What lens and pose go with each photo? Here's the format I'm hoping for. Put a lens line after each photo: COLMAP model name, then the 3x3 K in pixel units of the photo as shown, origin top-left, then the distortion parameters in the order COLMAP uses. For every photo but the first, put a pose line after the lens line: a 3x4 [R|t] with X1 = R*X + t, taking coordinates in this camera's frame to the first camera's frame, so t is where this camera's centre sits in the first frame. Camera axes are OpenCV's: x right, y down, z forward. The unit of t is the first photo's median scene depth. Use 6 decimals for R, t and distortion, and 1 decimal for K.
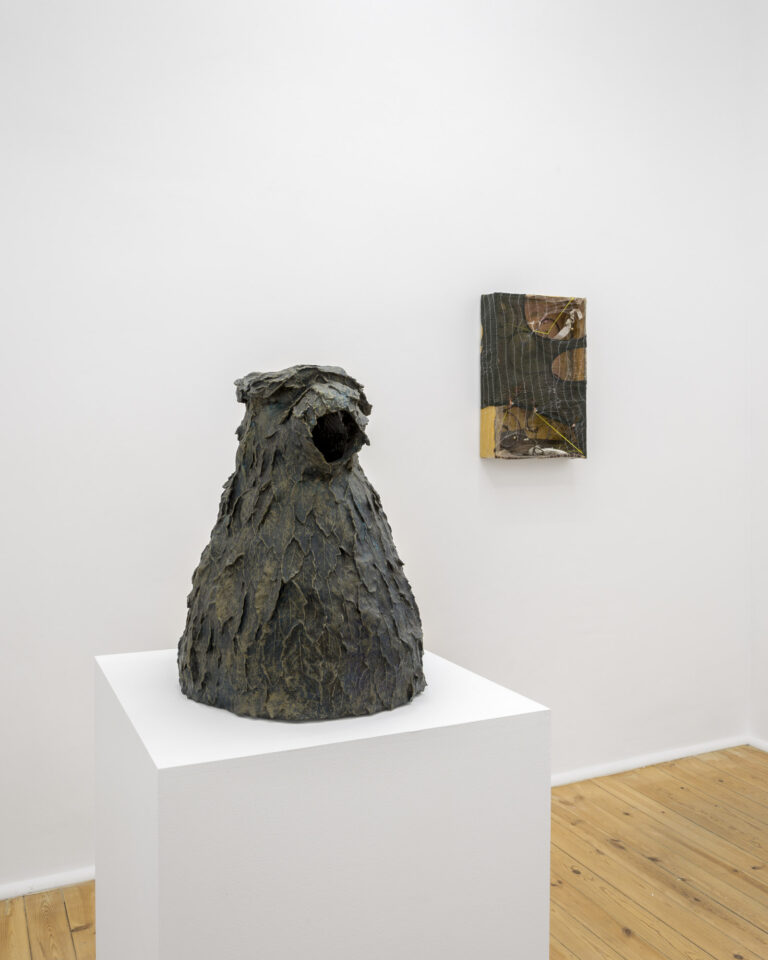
lens RADIAL K [[891.2, 0, 405.9], [0, 891.2, 418.6], [0, 0, 1]] dist [-0.038685, 0.000000]
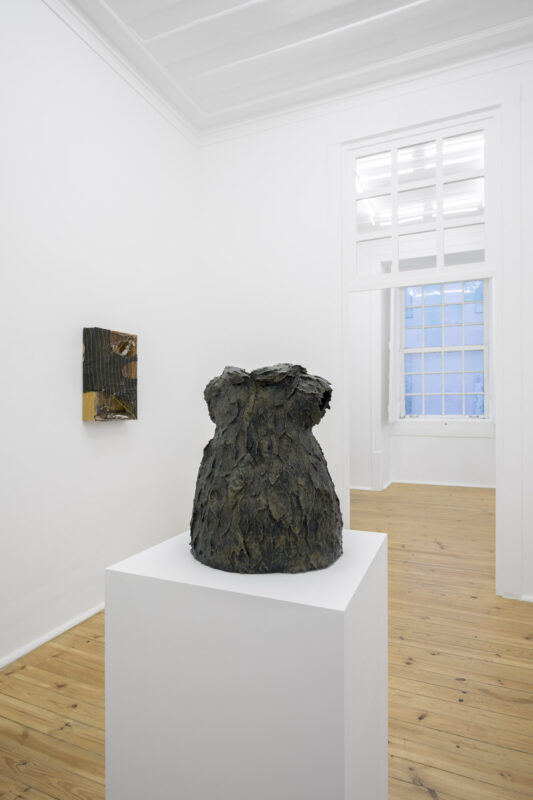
lens RADIAL K [[442.9, 0, 260.6], [0, 442.9, 400.3], [0, 0, 1]] dist [-0.005969, 0.002161]
pose [[0.758064, -0.000686, 0.652180, -0.219868], [0.000776, 1.000000, 0.000150, 0.003402], [-0.652180, 0.000393, 0.758064, 0.117340]]
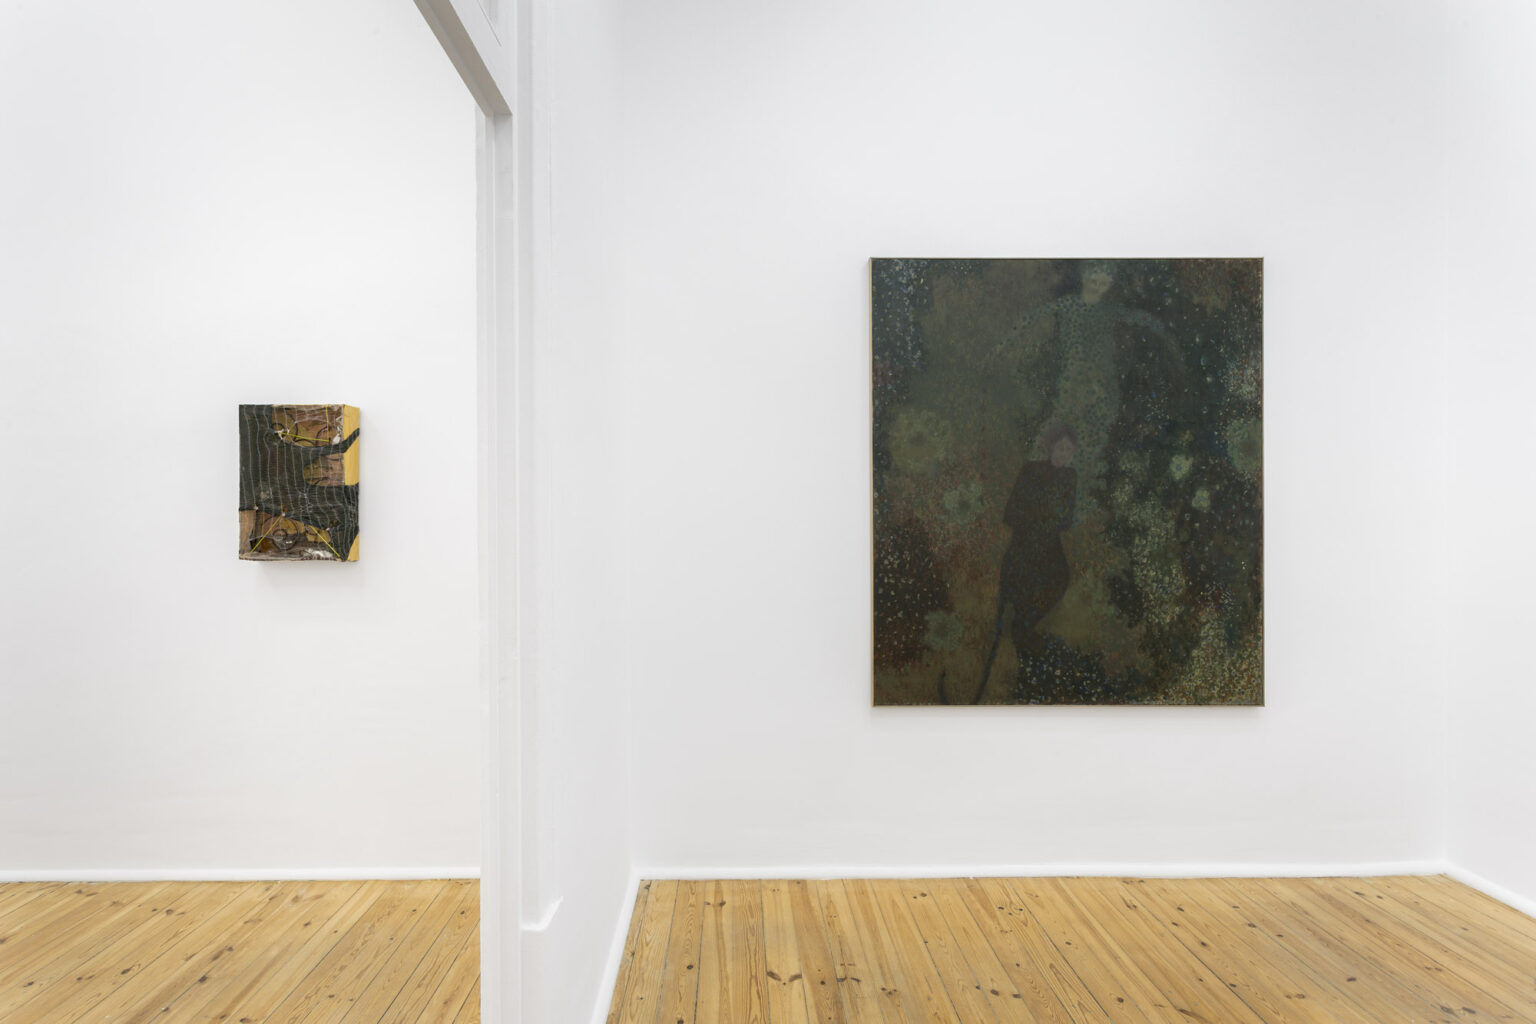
lens RADIAL K [[735.2, 0, 767.8], [0, 735.2, 512.1], [0, 0, 1]] dist [-0.003782, 0.002570]
pose [[0.912048, 0.000476, -0.410083, 1.021597], [-0.001391, 0.999997, -0.001933, -0.011538], [0.410081, 0.002334, 0.912046, 0.446023]]
